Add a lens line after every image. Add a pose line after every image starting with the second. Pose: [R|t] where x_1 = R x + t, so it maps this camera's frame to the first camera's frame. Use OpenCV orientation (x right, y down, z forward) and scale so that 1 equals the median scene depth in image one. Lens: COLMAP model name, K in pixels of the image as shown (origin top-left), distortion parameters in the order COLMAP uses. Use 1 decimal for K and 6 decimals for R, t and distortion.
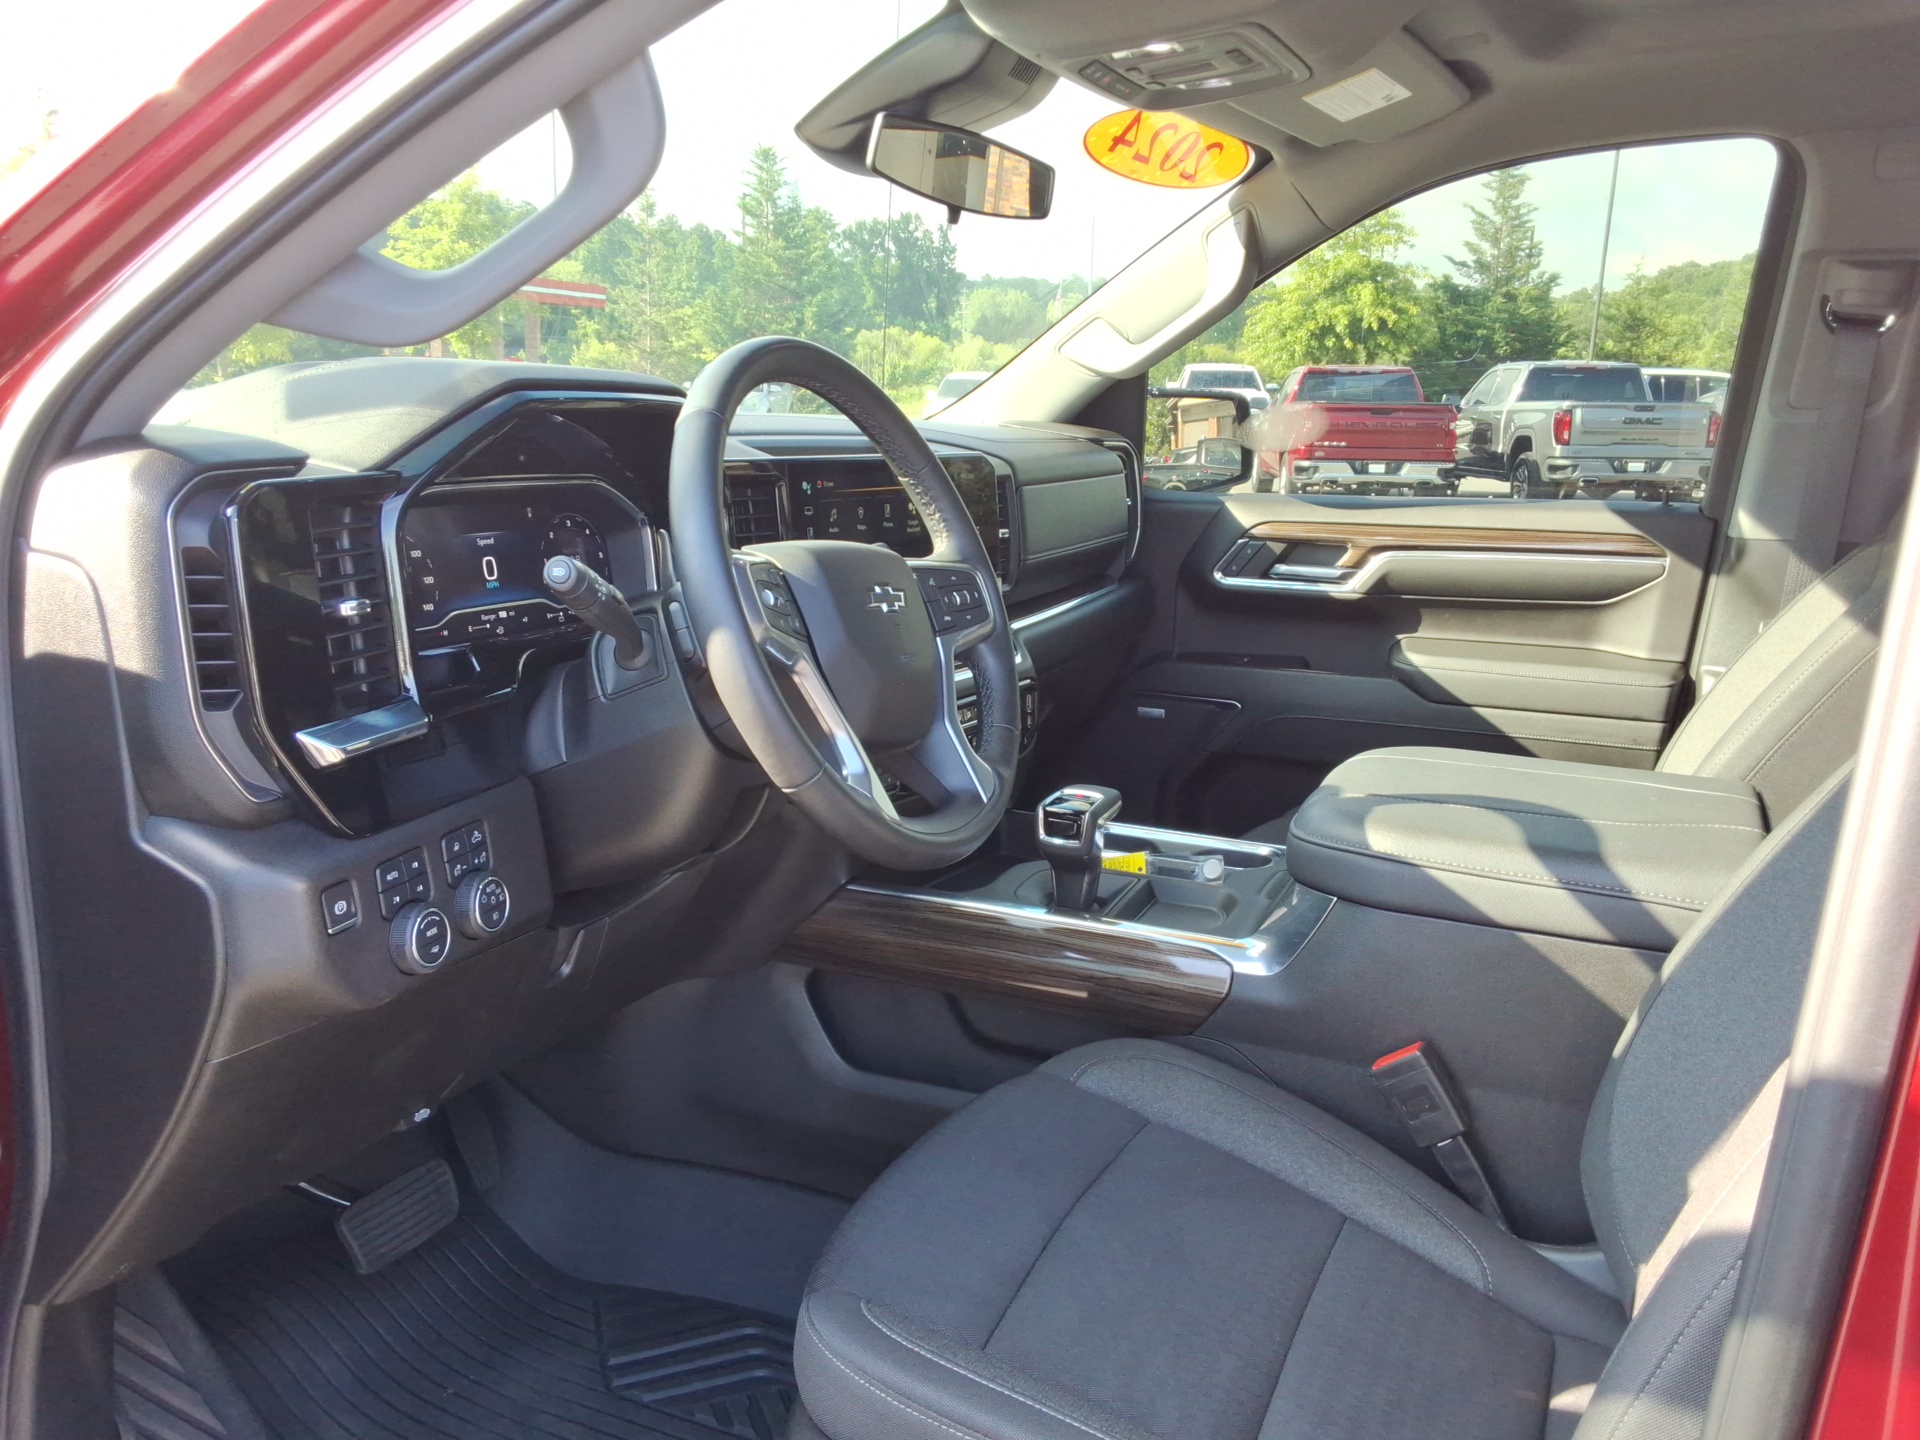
lens RADIAL K [[1553.5, 0, 979.9], [0, 1553.5, 699.5], [0, 0, 1]] dist [0.142762, -0.225933]
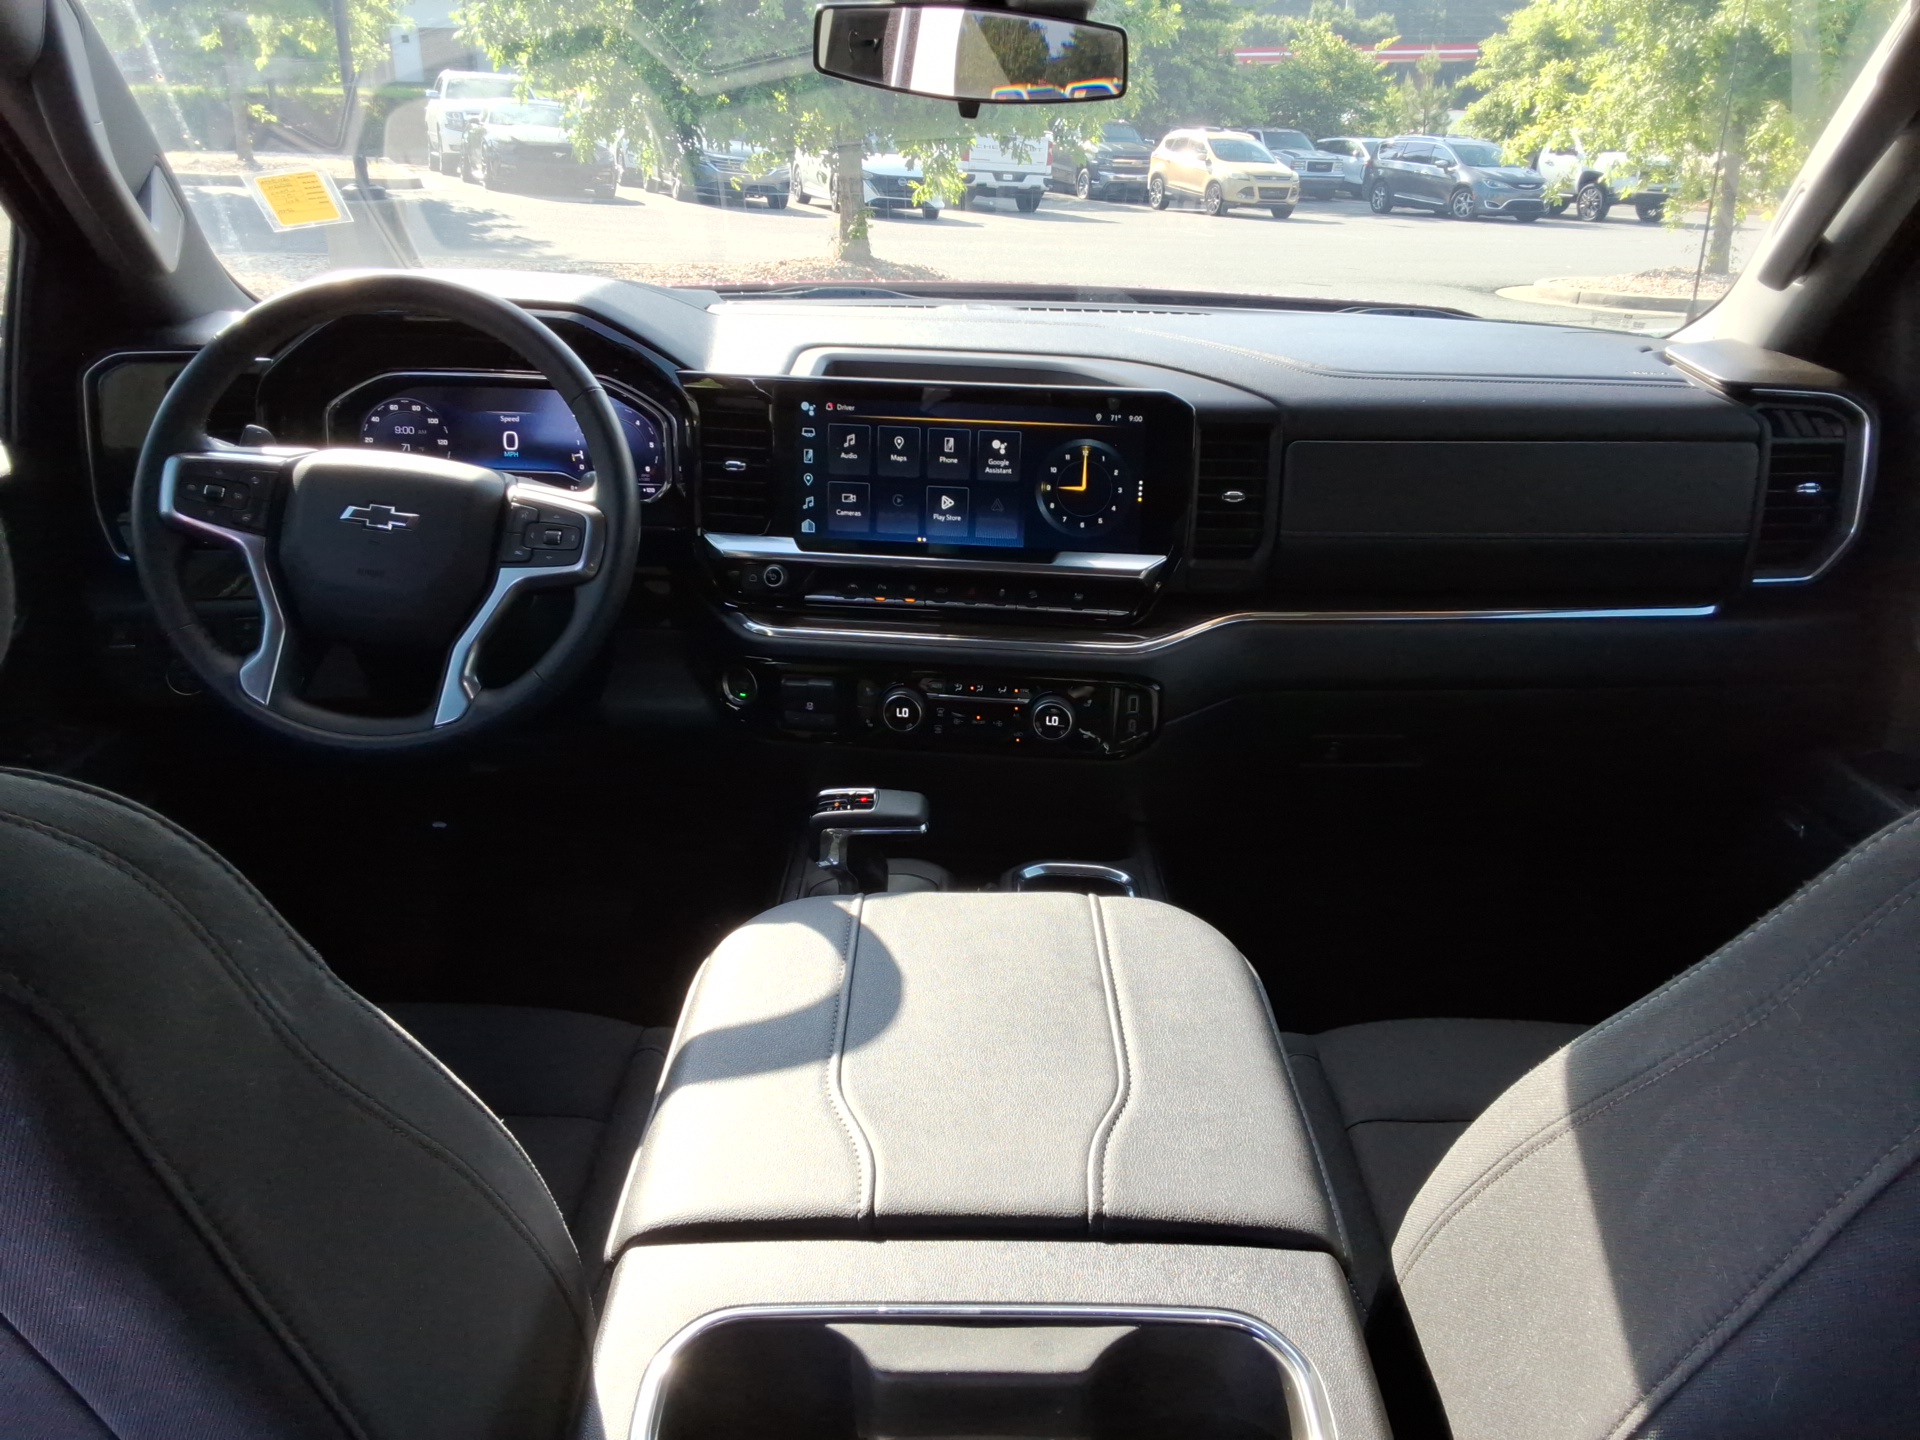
lens RADIAL K [[1553.5, 0, 979.9], [0, 1553.5, 699.5], [0, 0, 1]] dist [0.142762, -0.225933]
pose [[0.411287, 0.283653, -0.866247, 0.438051], [-0.183814, 0.956633, 0.225976, -0.105765], [0.892780, 0.066288, 0.445590, 0.349126]]
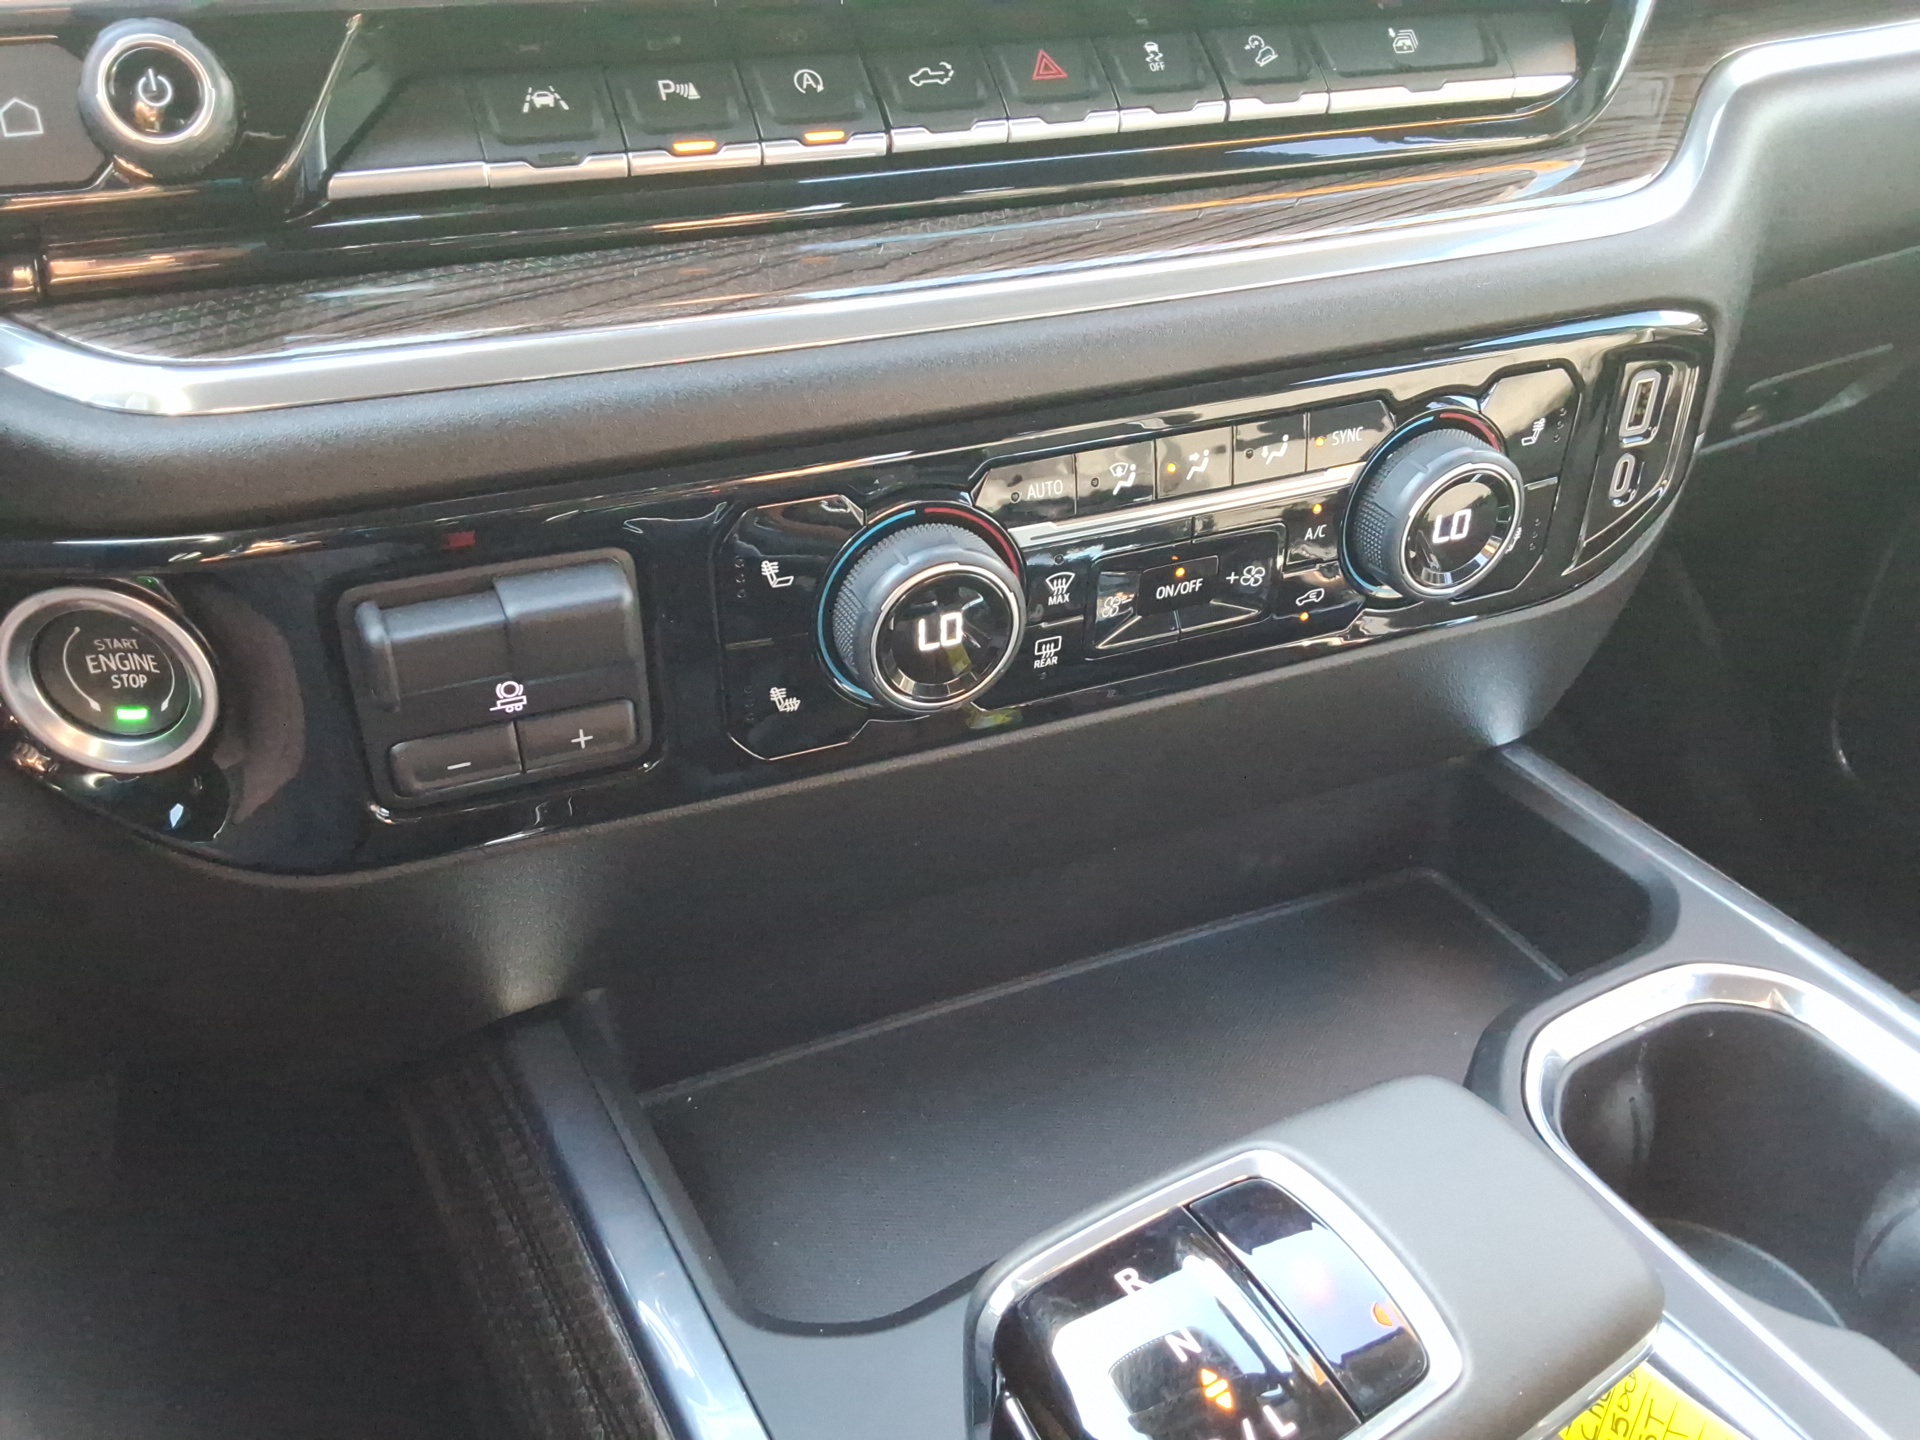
lens RADIAL K [[1556.9, 0, 979.4], [0, 1556.9, 696.7], [0, 0, 1]] dist [0.141000, -0.250893]
pose [[0.815141, 0.311491, -0.488383, 0.050437], [-0.114668, 0.913198, 0.391050, -0.025174], [0.567799, -0.262759, 0.780104, 0.459346]]
